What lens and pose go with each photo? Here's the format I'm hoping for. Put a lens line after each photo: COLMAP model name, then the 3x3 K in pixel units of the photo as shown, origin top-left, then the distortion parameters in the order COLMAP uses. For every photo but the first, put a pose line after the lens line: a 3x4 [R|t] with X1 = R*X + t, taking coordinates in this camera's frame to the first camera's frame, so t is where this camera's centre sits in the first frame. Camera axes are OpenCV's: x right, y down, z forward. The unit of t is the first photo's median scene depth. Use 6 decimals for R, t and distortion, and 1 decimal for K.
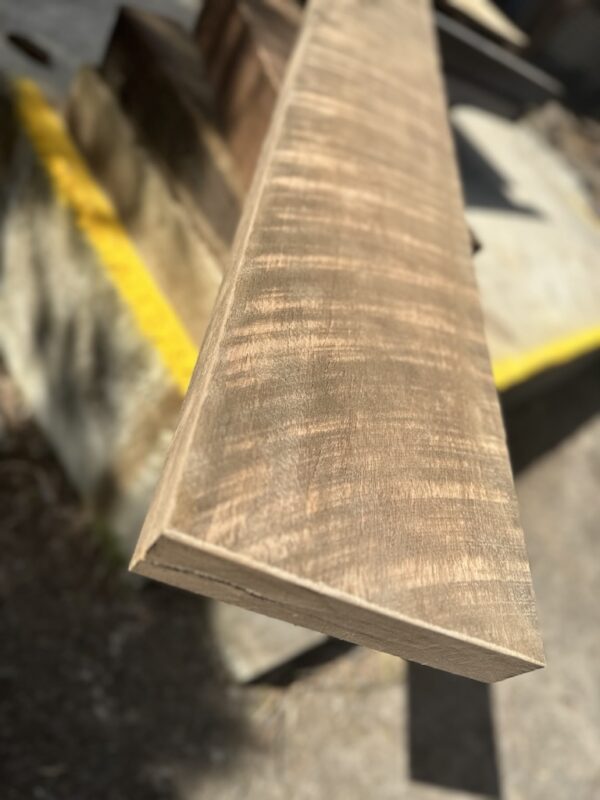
lens RADIAL K [[589.2, 0, 300.0], [0, 589.2, 400.0], [0, 0, 1]] dist [0.067415, -0.004070]
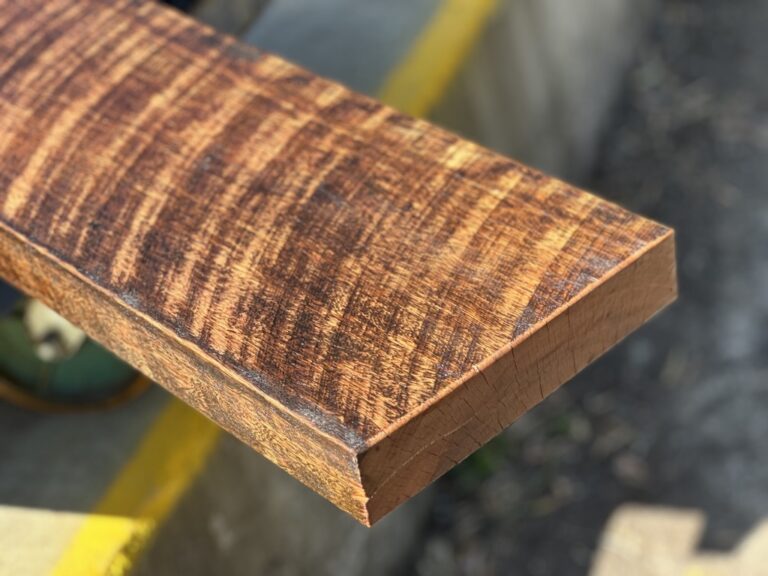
lens RADIAL K [[1723.1, 0, 384.0], [0, 1723.1, 288.0], [0, 0, 1]] dist [-0.038344, -0.141369]
pose [[0.502687, -0.844393, 0.185220, -0.356495], [0.855096, 0.517155, 0.036908, -0.004068], [-0.126953, 0.139828, 0.982004, -1.432598]]
